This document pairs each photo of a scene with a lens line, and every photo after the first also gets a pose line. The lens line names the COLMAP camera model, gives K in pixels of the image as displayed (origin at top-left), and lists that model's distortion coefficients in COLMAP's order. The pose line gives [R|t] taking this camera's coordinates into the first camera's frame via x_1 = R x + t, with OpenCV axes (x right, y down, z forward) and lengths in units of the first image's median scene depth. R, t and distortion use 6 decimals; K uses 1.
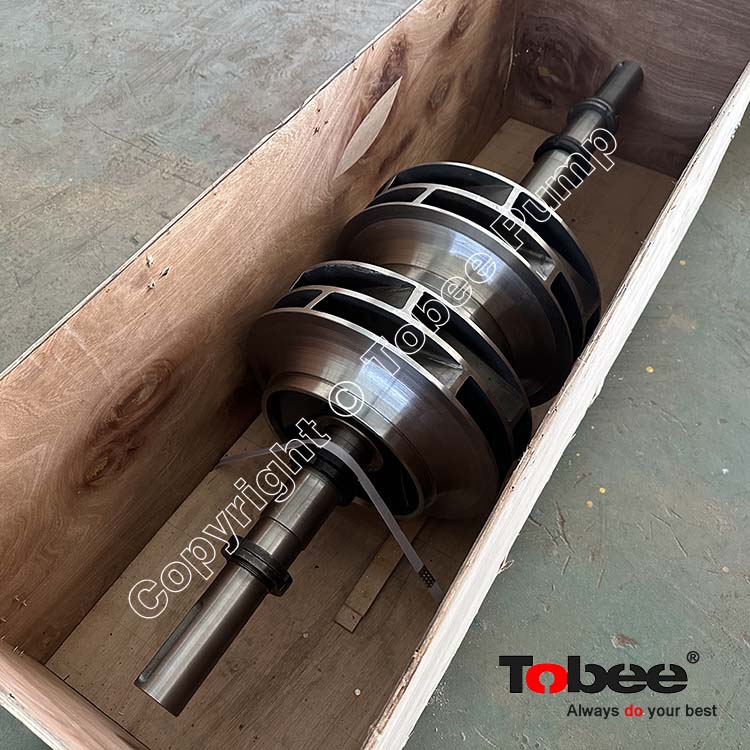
lens RADIAL K [[670.7, 0, 384.6], [0, 670.7, 378.6], [0, 0, 1]] dist [-0.001945, -0.006753]
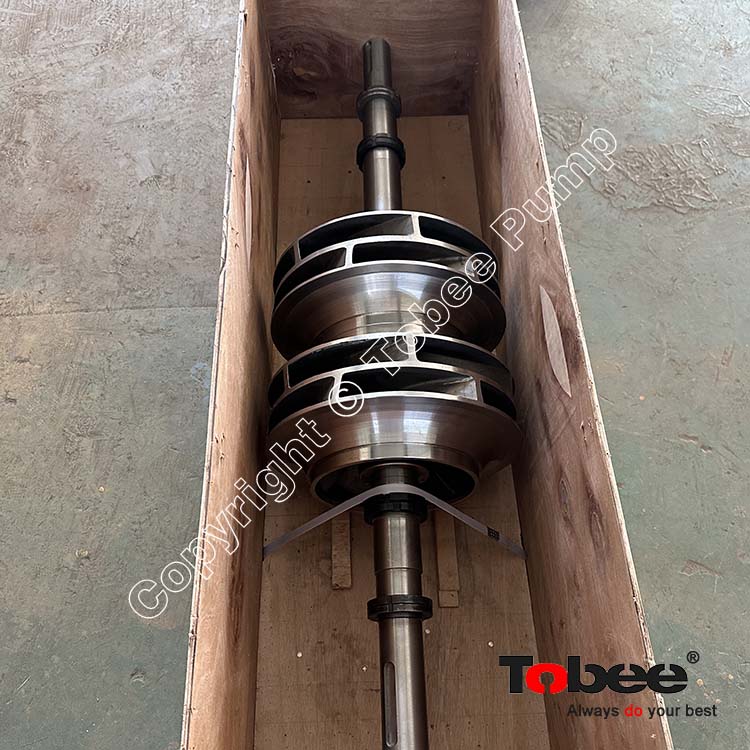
lens RADIAL K [[660.8, 0, 375.0], [0, 660.8, 375.0], [0, 0, 1]] dist [0.011344, -0.020089]
pose [[0.832340, -0.491648, 0.255916, -0.229591], [0.465222, 0.870685, 0.159614, -0.202400], [-0.301296, -0.013795, 0.953431, -0.063431]]
